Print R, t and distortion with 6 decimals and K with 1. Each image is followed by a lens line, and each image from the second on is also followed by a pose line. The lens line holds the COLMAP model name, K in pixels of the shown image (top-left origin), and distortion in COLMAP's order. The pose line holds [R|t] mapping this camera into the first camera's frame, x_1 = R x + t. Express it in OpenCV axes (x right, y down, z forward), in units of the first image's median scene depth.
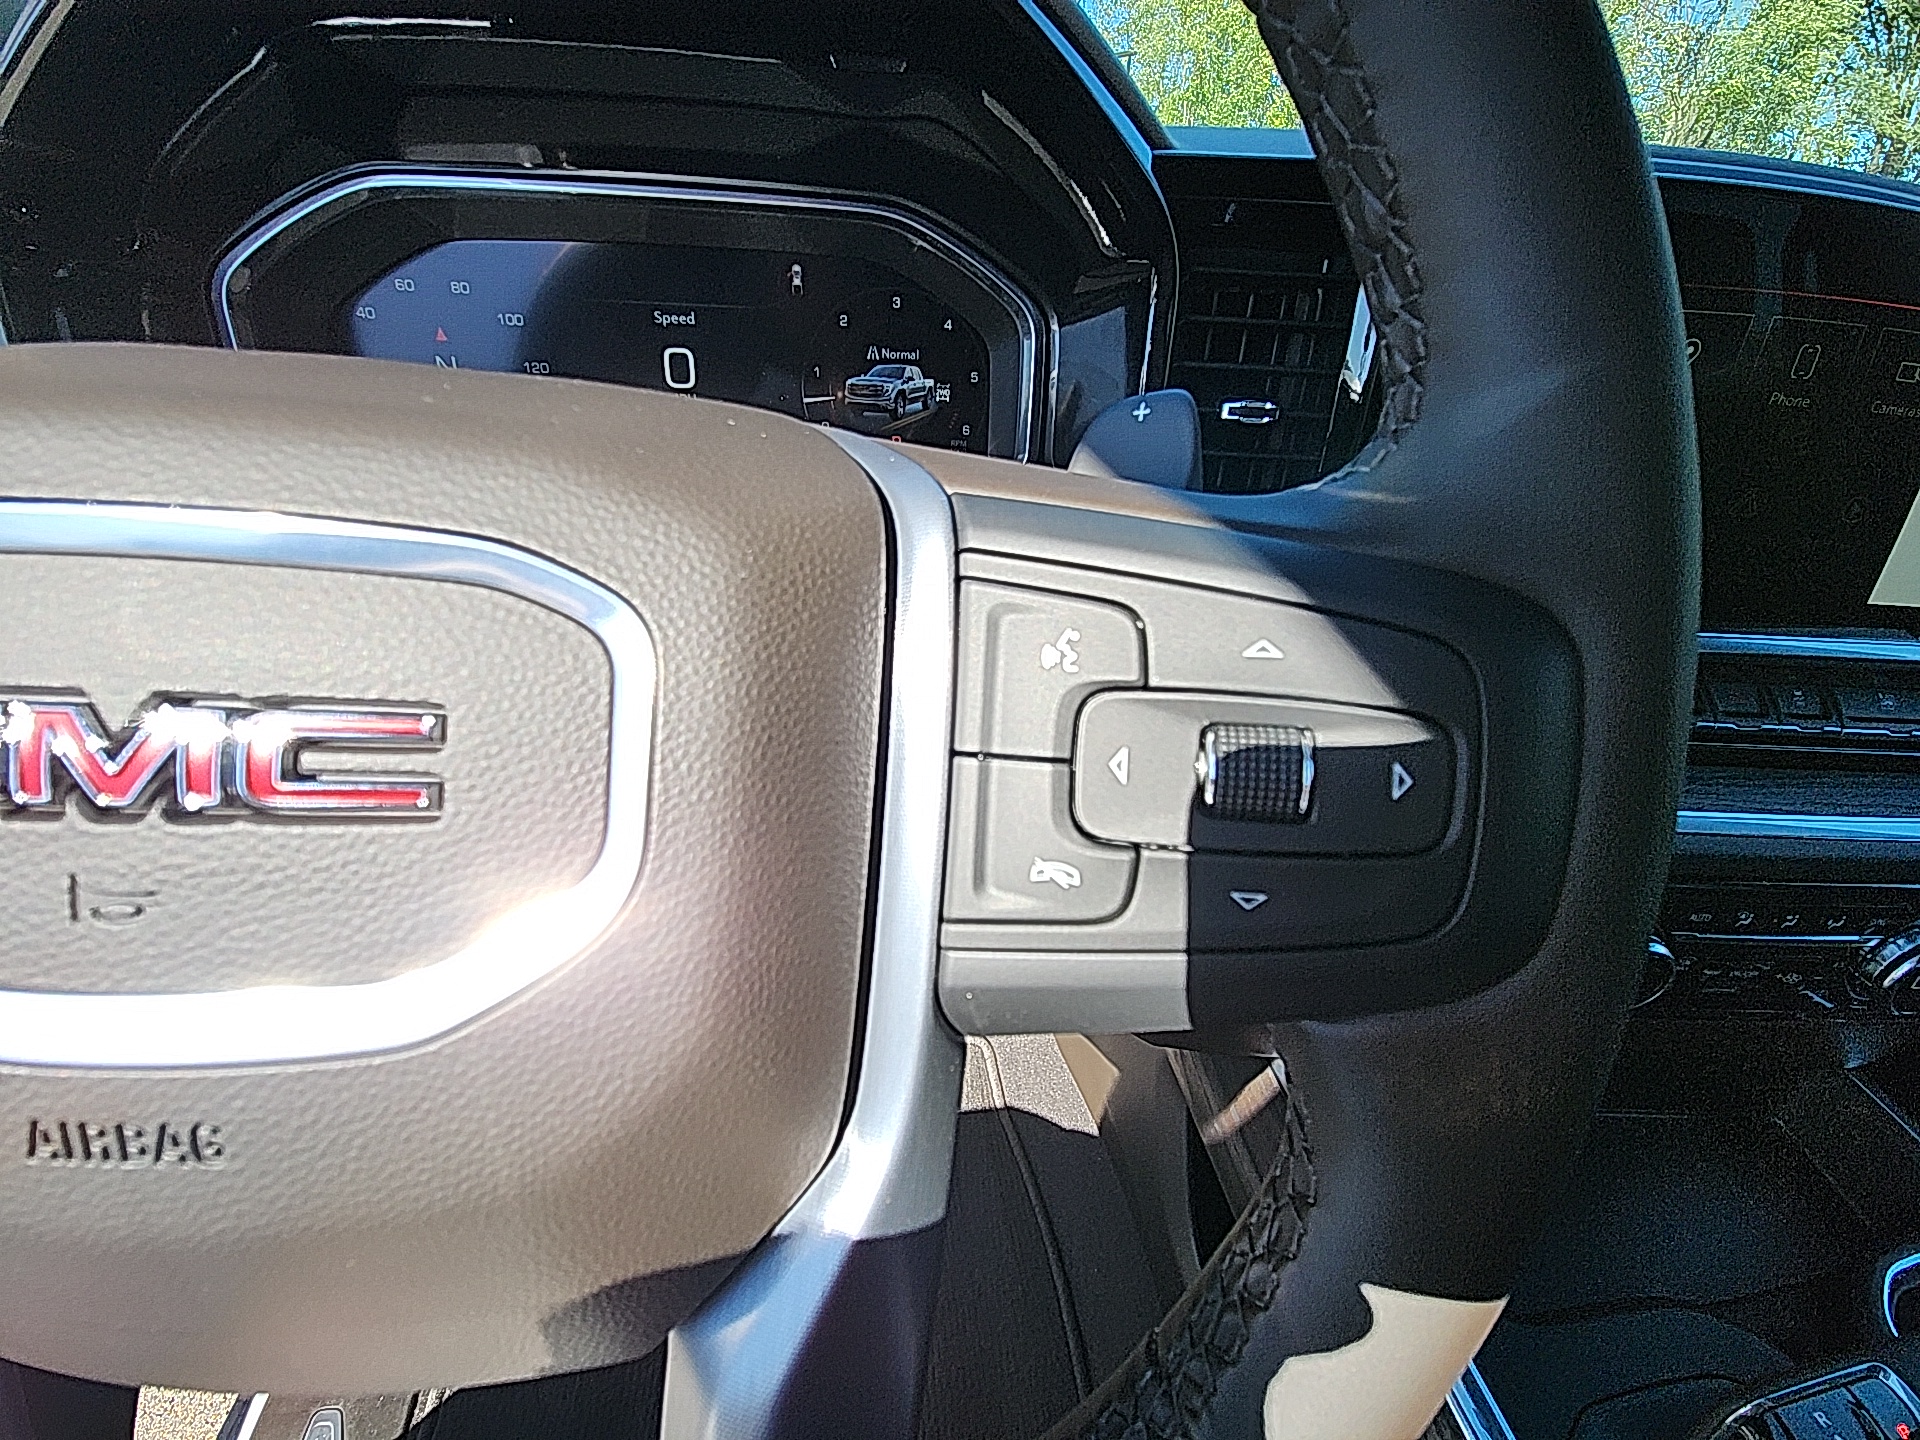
lens RADIAL K [[771.4, 0, 952.0], [0, 771.4, 701.5], [0, 0, 1]] dist [0.003322, -0.000416]
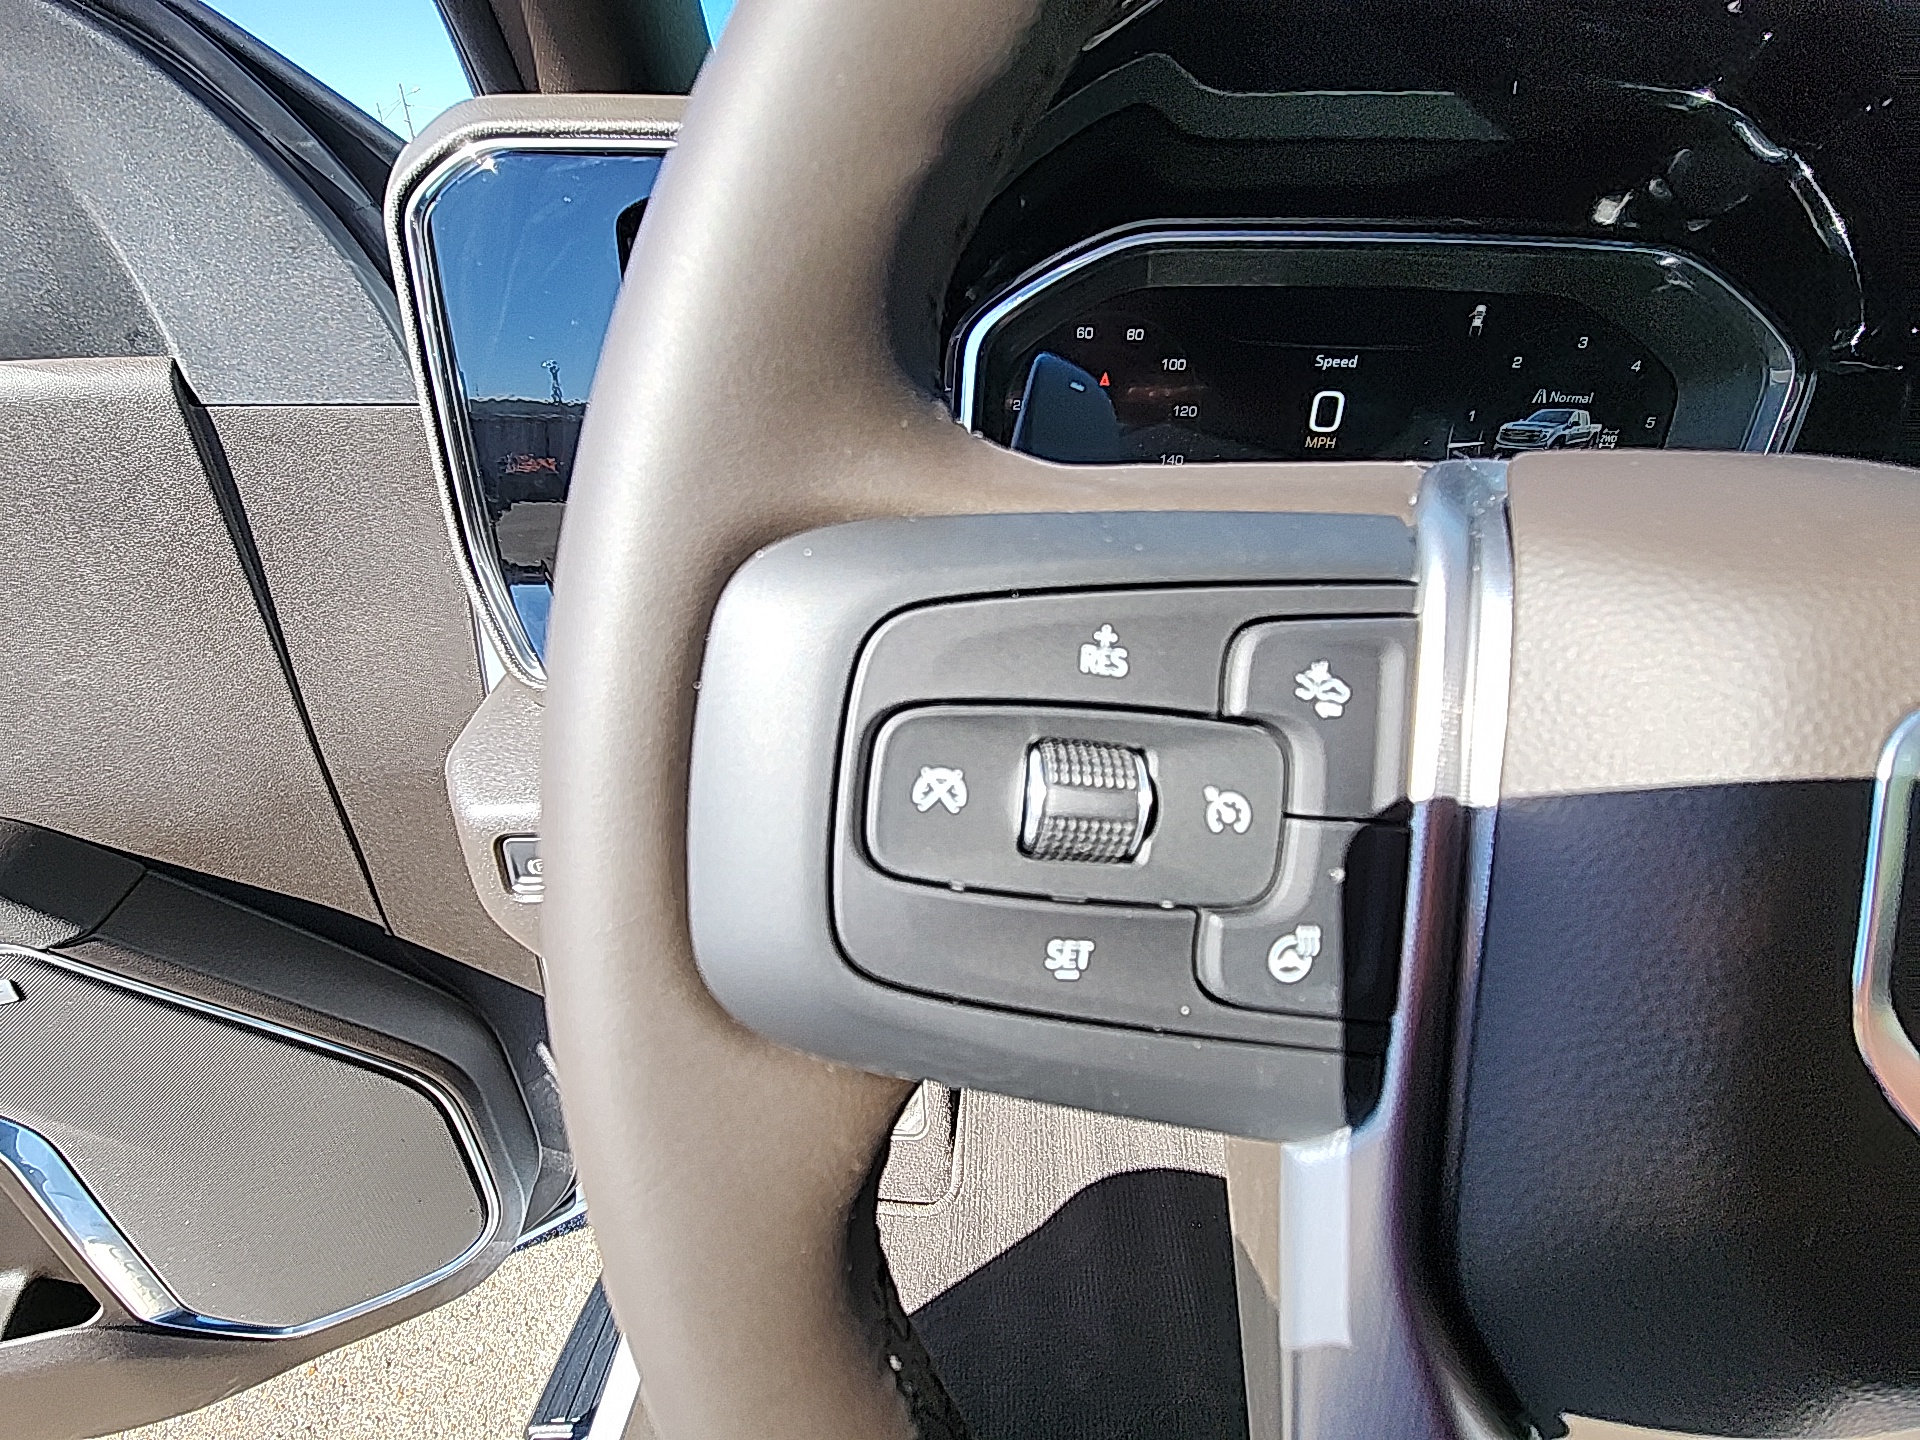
lens RADIAL K [[771.4, 0, 952.0], [0, 771.4, 701.5], [0, 0, 1]] dist [0.003322, -0.000416]
pose [[0.979039, 0.079840, -0.187371, -0.614958], [-0.082134, 0.996611, -0.004502, -0.022929], [0.186377, 0.019797, 0.982279, -0.042692]]
